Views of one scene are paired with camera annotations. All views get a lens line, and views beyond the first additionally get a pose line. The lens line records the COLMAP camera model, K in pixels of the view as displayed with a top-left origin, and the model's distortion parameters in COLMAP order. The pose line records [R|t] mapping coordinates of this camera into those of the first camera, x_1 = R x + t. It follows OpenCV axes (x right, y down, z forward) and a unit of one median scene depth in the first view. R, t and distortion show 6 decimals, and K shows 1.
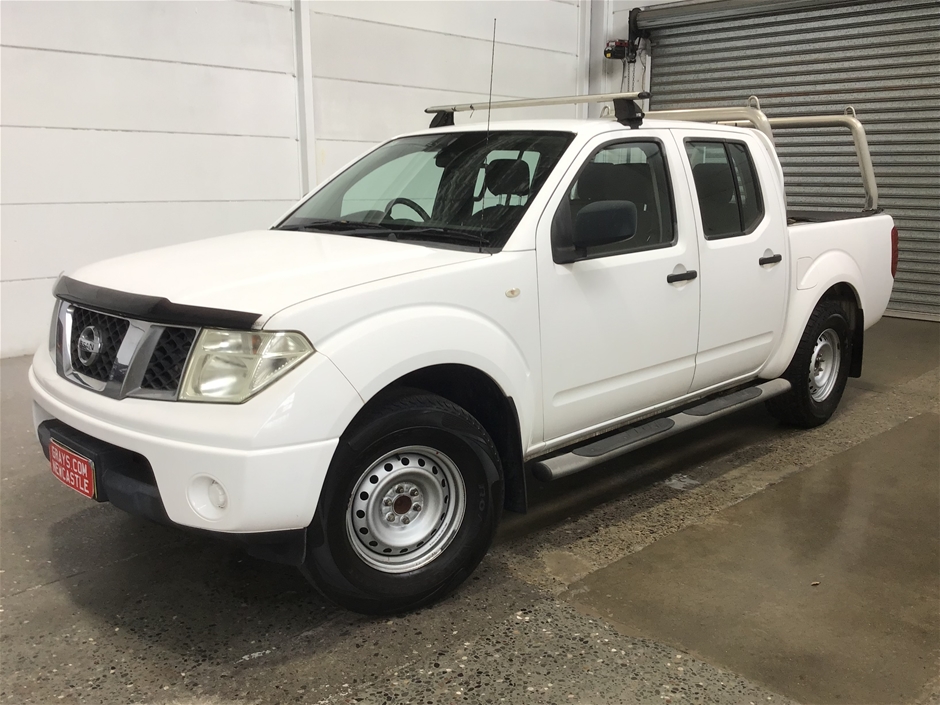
lens RADIAL K [[836.5, 0, 456.4], [0, 836.5, 351.5], [0, 0, 1]] dist [0.135649, -0.024628]
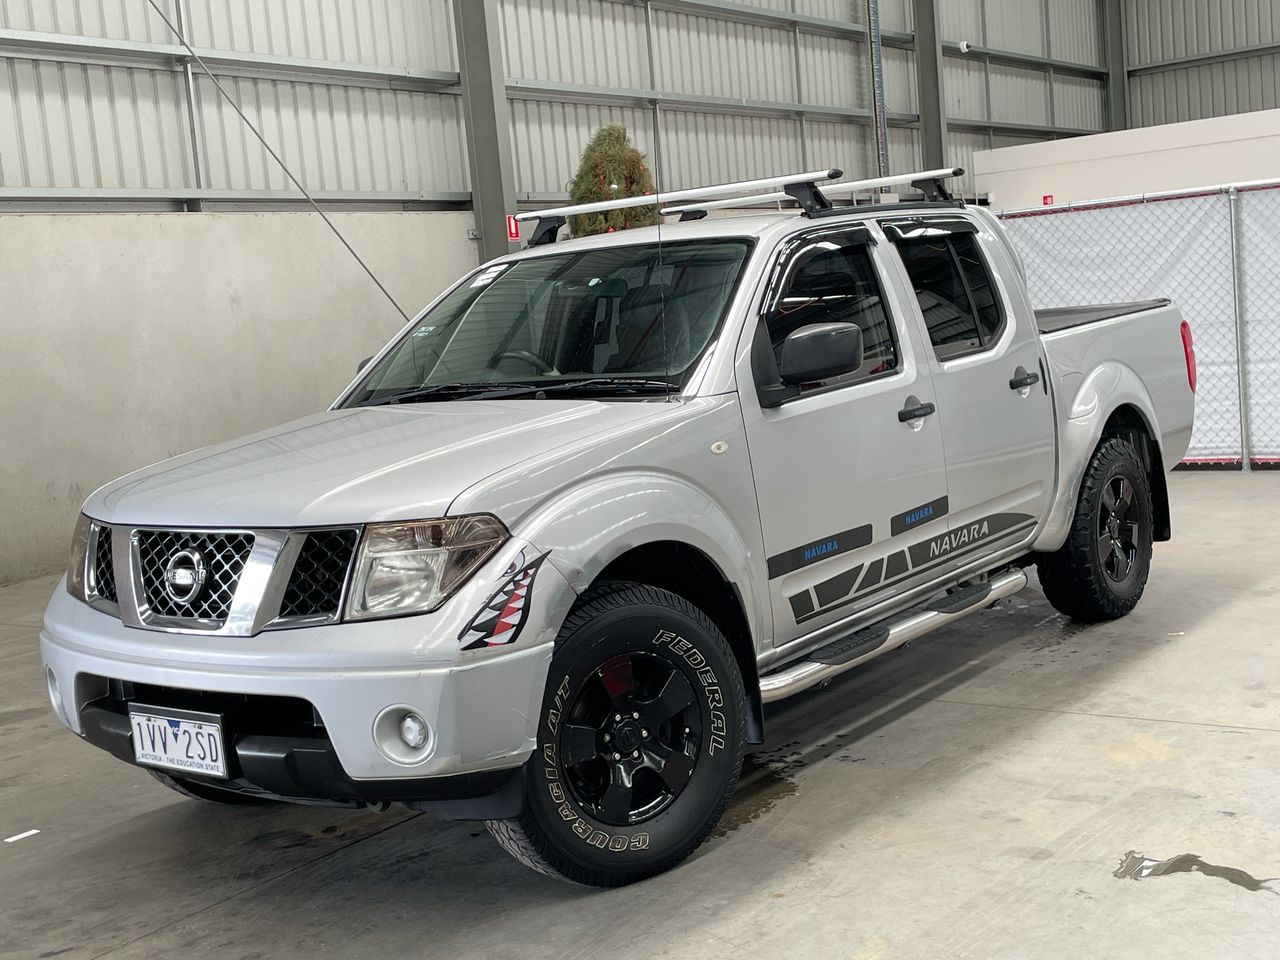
lens RADIAL K [[1617.6, 0, 645.4], [0, 1617.6, 481.4], [0, 0, 1]] dist [0.103005, 0.000000]
pose [[0.985134, -0.115668, 0.127008, -0.174719], [0.127508, 0.987799, -0.089417, 0.076956], [-0.115116, 0.104282, 0.987863, -0.415038]]
